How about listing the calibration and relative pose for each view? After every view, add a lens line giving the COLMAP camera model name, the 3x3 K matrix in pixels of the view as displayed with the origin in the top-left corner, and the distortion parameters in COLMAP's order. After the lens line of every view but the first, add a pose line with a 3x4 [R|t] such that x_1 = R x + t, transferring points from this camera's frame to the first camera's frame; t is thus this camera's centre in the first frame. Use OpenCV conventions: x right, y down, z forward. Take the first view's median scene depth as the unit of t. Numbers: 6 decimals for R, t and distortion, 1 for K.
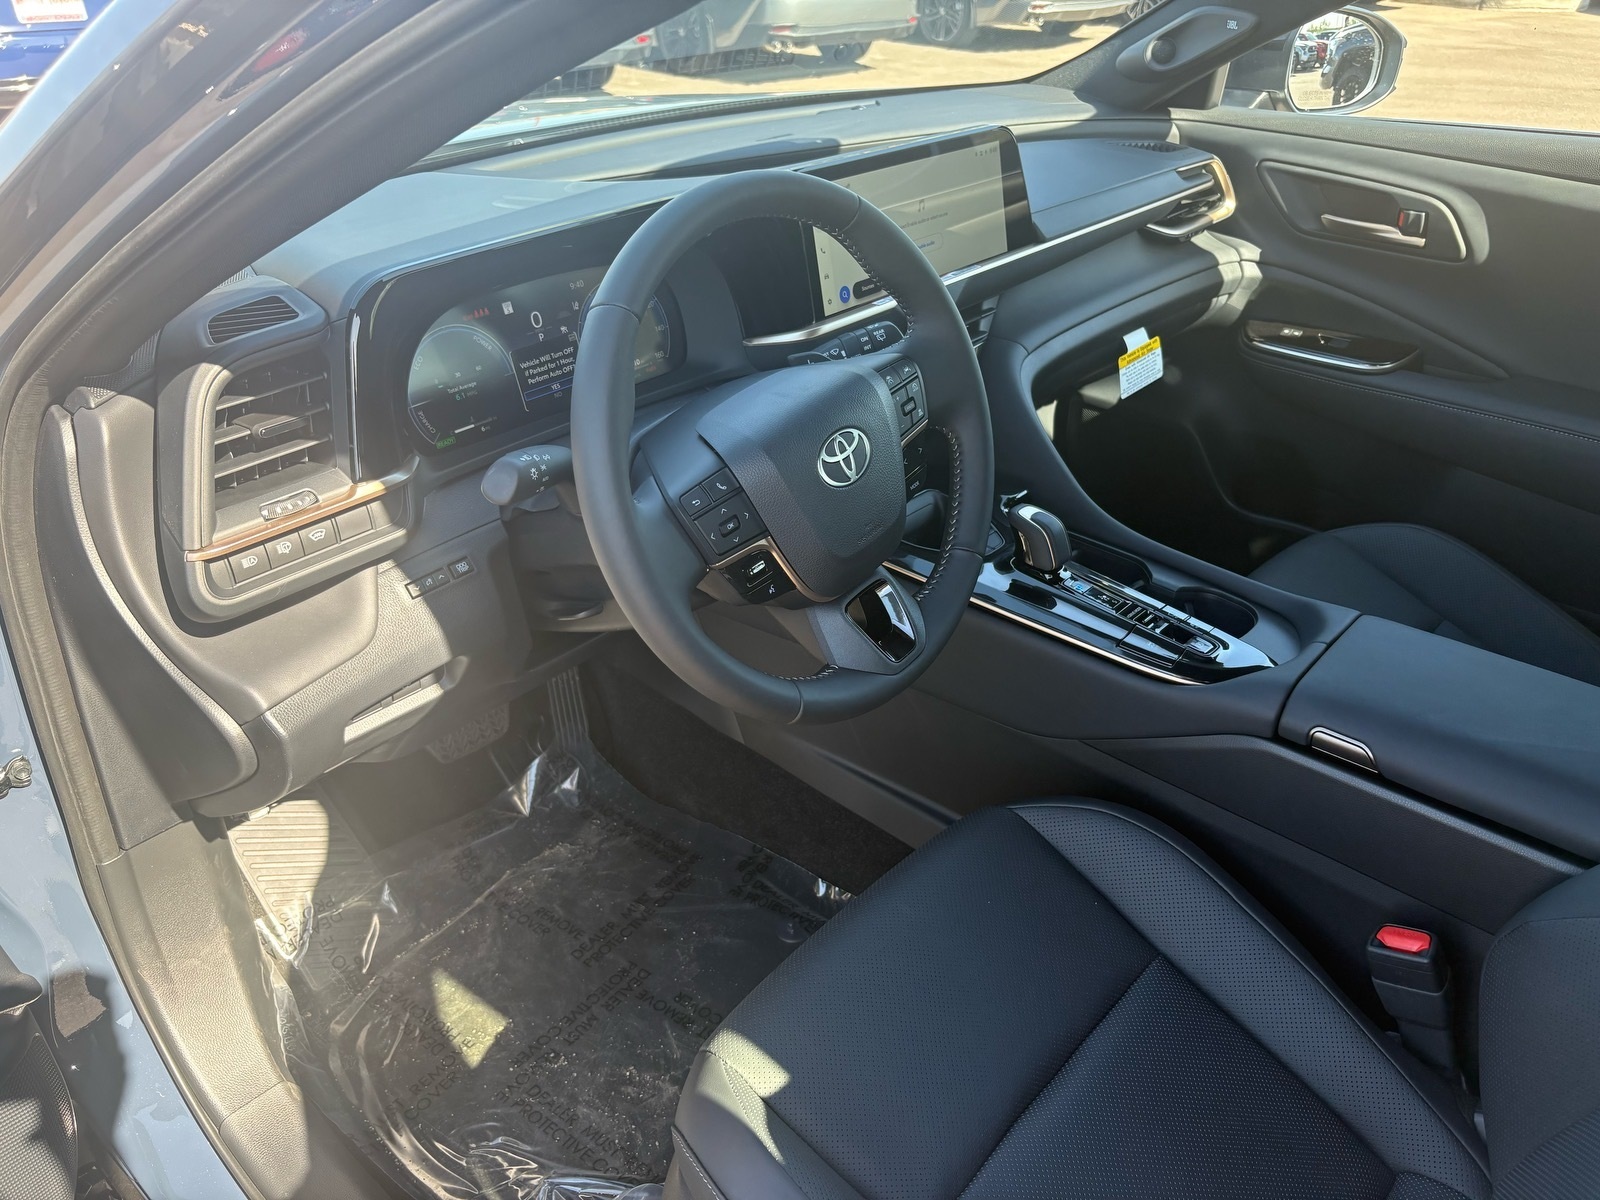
lens RADIAL K [[1216.9, 0, 809.4], [0, 1216.9, 594.0], [0, 0, 1]] dist [0.004098, -0.020408]
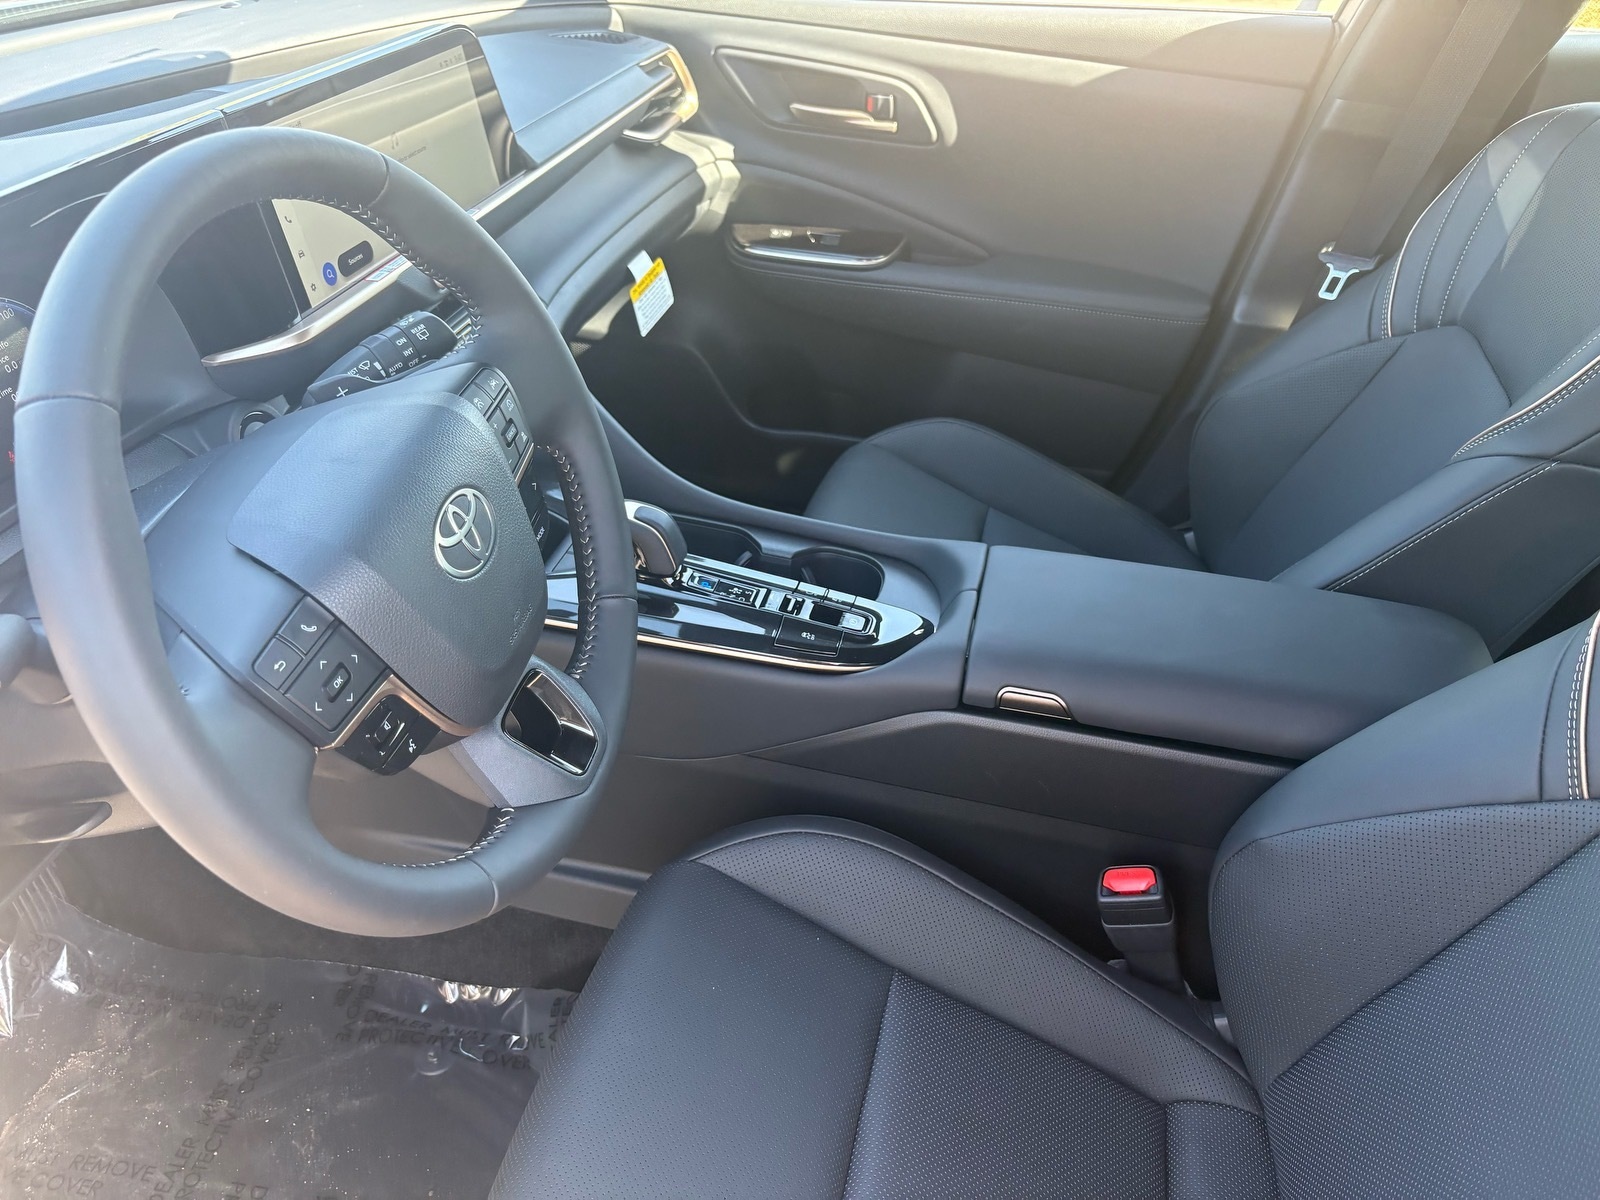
lens RADIAL K [[1216.9, 0, 800.8], [0, 1216.9, 603.4], [0, 0, 1]] dist [0.004098, -0.020408]
pose [[0.876392, -0.241121, 0.416891, -0.074637], [0.201454, 0.969810, 0.137421, -0.093197], [-0.437441, -0.036451, 0.898508, 0.198681]]
